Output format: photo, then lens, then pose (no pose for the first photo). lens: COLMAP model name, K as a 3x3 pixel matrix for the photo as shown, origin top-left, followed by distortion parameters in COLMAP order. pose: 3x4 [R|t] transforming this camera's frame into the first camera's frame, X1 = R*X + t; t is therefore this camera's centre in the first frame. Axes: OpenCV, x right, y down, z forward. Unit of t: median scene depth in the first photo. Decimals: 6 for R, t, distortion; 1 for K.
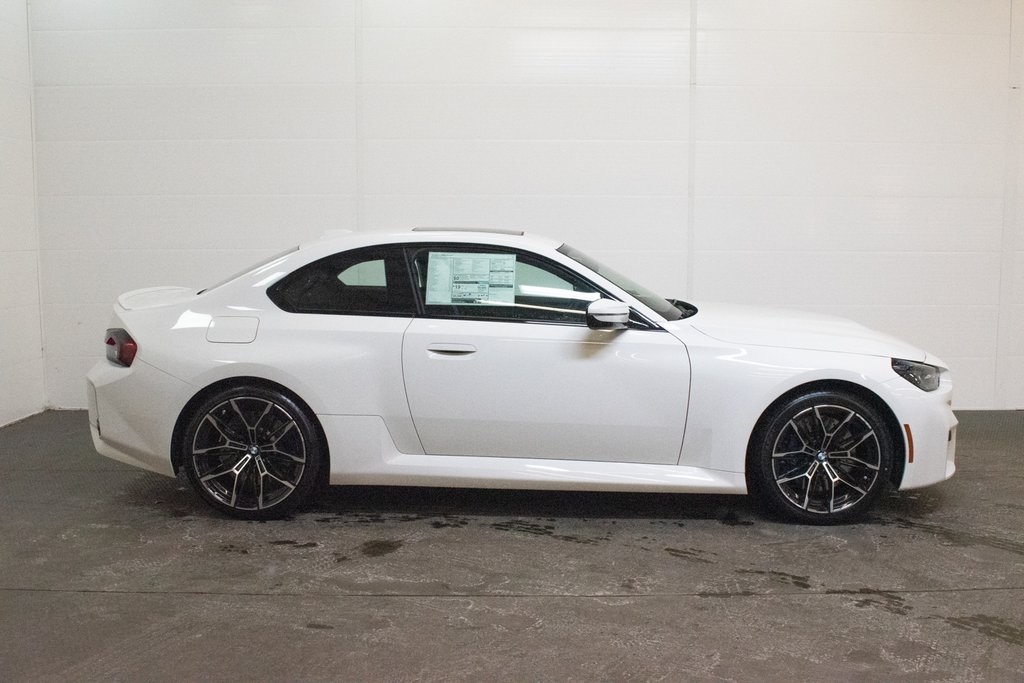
lens RADIAL K [[850.5, 0, 512.0], [0, 850.5, 300.4], [0, 0, 1]] dist [-0.016631, -0.004049]
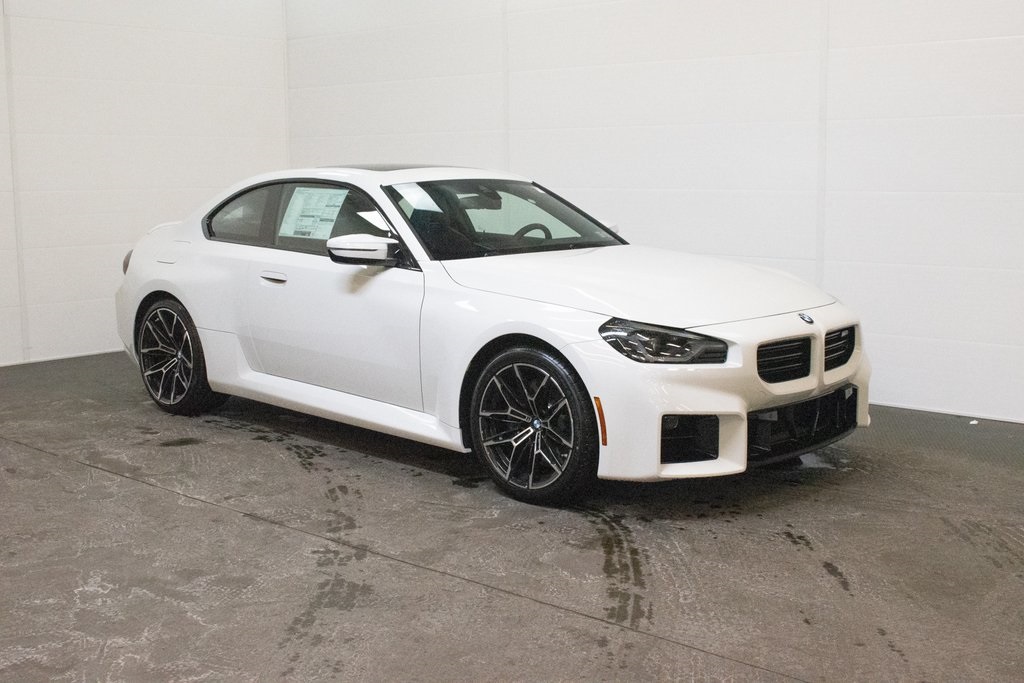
lens RADIAL K [[1259.2, 0, 512.0], [0, 1259.2, 341.5], [0, 0, 1]] dist [-0.006408, -0.025989]
pose [[0.719992, 0.085099, -0.688745, 1.224847], [-0.058324, 0.996362, 0.062136, 0.021764], [0.691528, -0.004567, 0.722336, 0.059882]]
